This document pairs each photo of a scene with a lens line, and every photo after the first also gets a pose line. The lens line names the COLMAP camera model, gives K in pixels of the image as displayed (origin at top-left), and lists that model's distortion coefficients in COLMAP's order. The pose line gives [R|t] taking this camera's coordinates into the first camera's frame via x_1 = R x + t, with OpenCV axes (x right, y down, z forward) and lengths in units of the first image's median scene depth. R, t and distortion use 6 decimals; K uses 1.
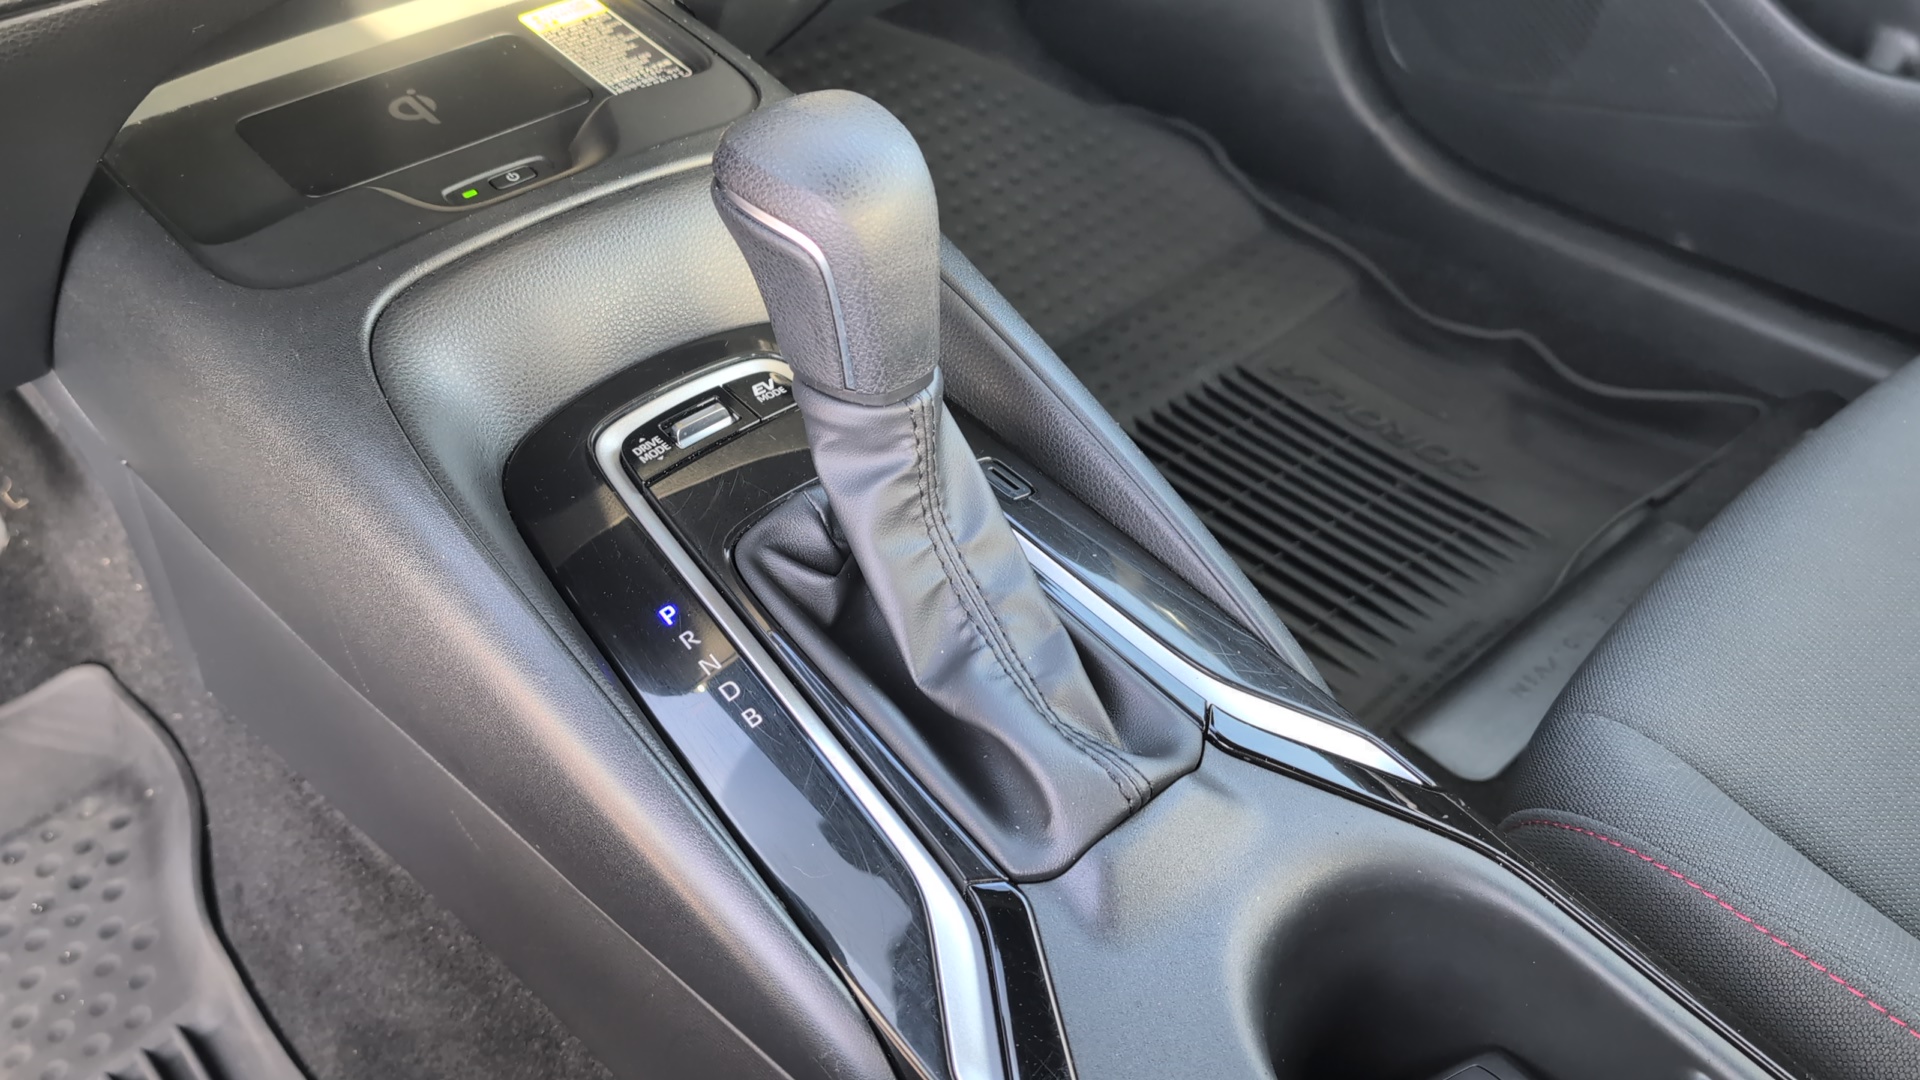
lens RADIAL K [[1619.7, 0, 960.0], [0, 1619.7, 540.0], [0, 0, 1]] dist [0.015625, -0.010711]
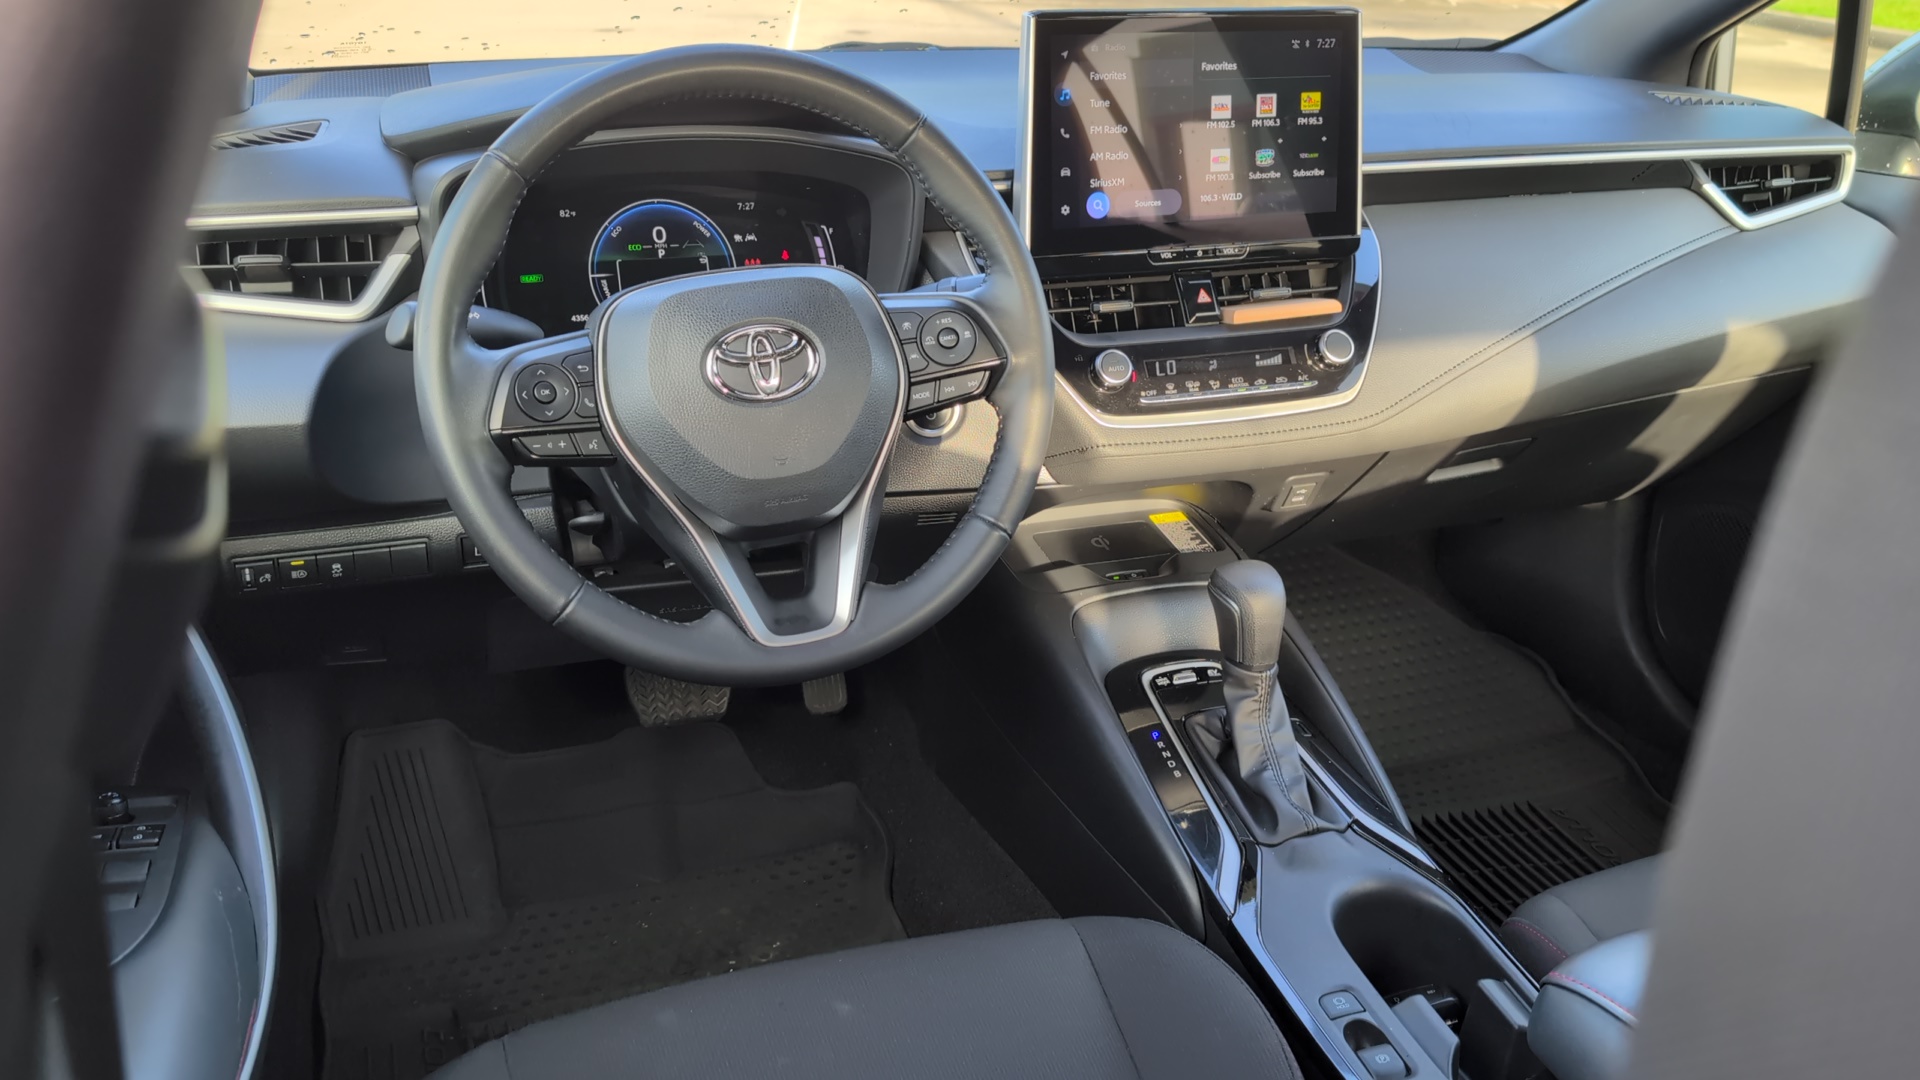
lens RADIAL K [[1536.4, 0, 969.8], [0, 1536.4, 543.8], [0, 0, 1]] dist [0.055285, -0.002875]
pose [[0.926274, 0.180349, -0.330895, 0.226470], [-0.272054, 0.927609, -0.255983, 0.348699], [0.260775, 0.327132, 0.908285, -1.053374]]
